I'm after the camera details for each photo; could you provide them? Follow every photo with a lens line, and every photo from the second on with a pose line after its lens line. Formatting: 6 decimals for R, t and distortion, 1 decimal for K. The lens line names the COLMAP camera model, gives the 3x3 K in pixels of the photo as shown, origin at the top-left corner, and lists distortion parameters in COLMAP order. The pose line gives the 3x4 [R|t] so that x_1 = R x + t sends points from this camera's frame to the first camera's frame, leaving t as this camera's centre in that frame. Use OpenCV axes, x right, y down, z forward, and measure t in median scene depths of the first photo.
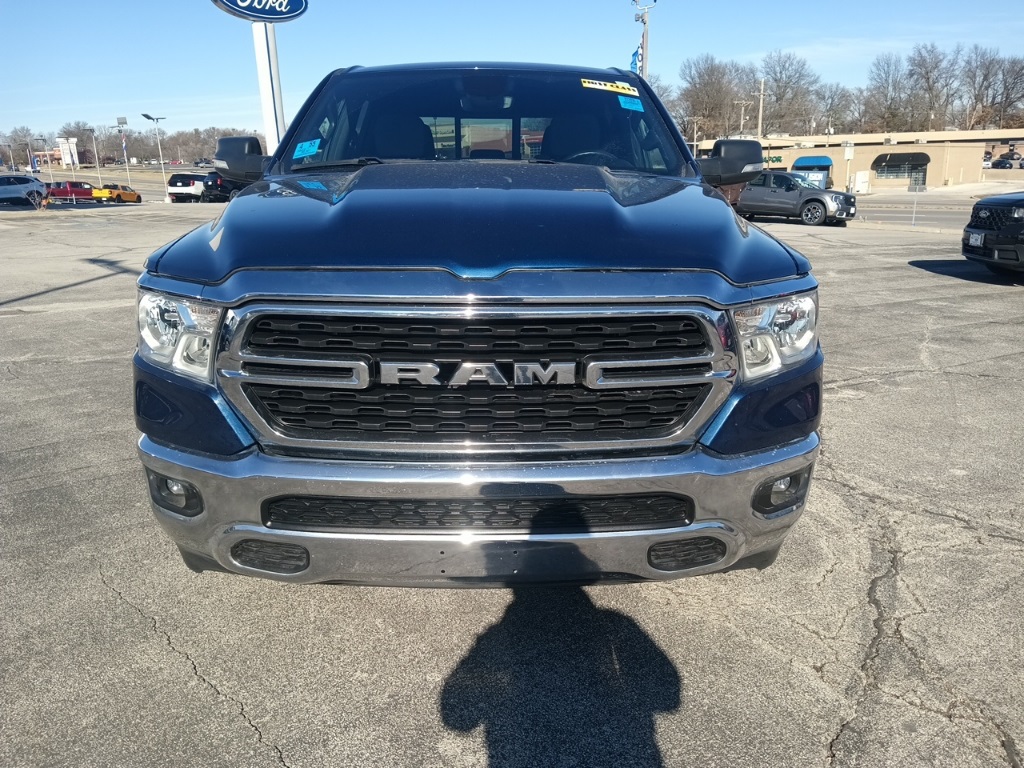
lens RADIAL K [[786.5, 0, 512.0], [0, 786.5, 384.0], [0, 0, 1]] dist [0.037504, -0.069561]
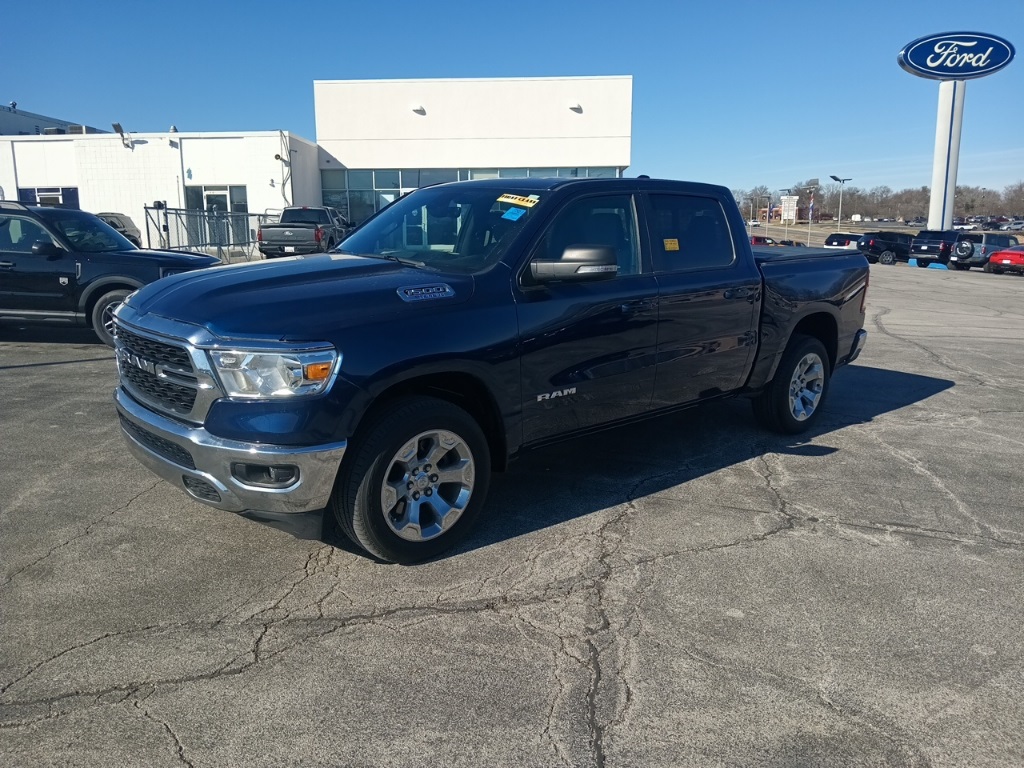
lens RADIAL K [[795.1, 0, 492.8], [0, 795.1, 382.1], [0, 0, 1]] dist [-0.000423, -0.013442]
pose [[0.639758, 0.172881, -0.748881, 0.101278], [-0.224581, 0.973897, 0.032971, -0.011227], [0.735033, 0.147091, 0.661884, 0.015805]]
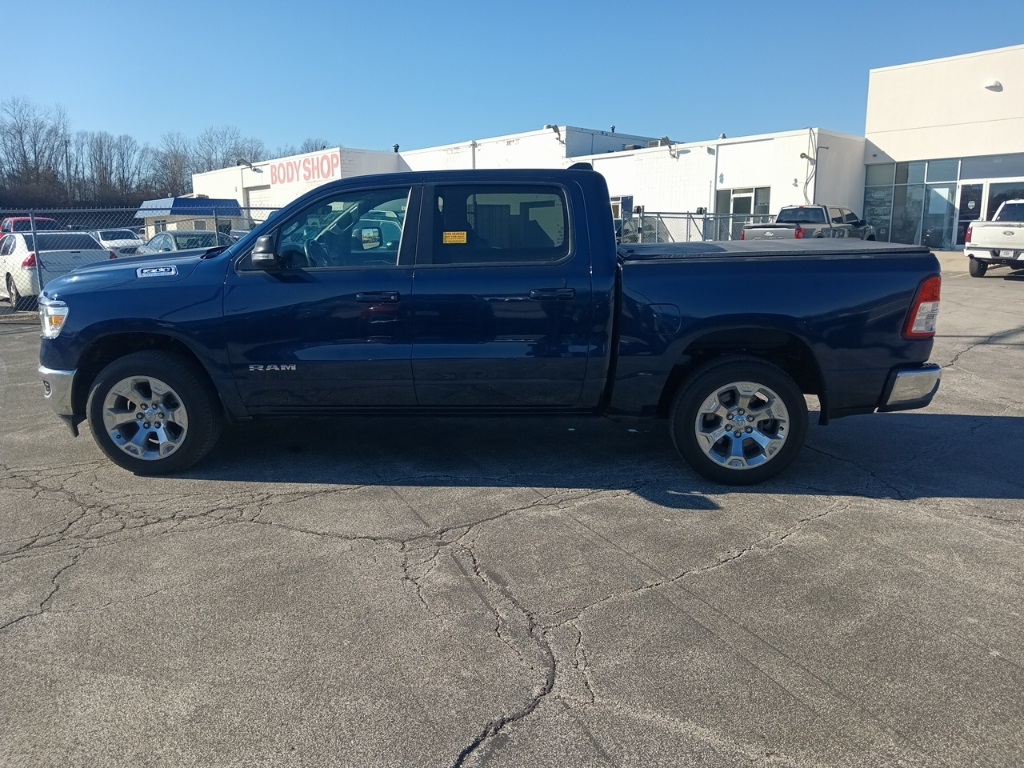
lens RADIAL K [[786.5, 0, 512.0], [0, 786.5, 384.0], [0, 0, 1]] dist [0.037504, -0.069561]
pose [[-0.114607, 0.212233, -0.970475, 0.141691], [-0.255849, 0.937651, 0.235269, -0.044296], [0.959899, 0.275259, -0.053162, 0.137968]]
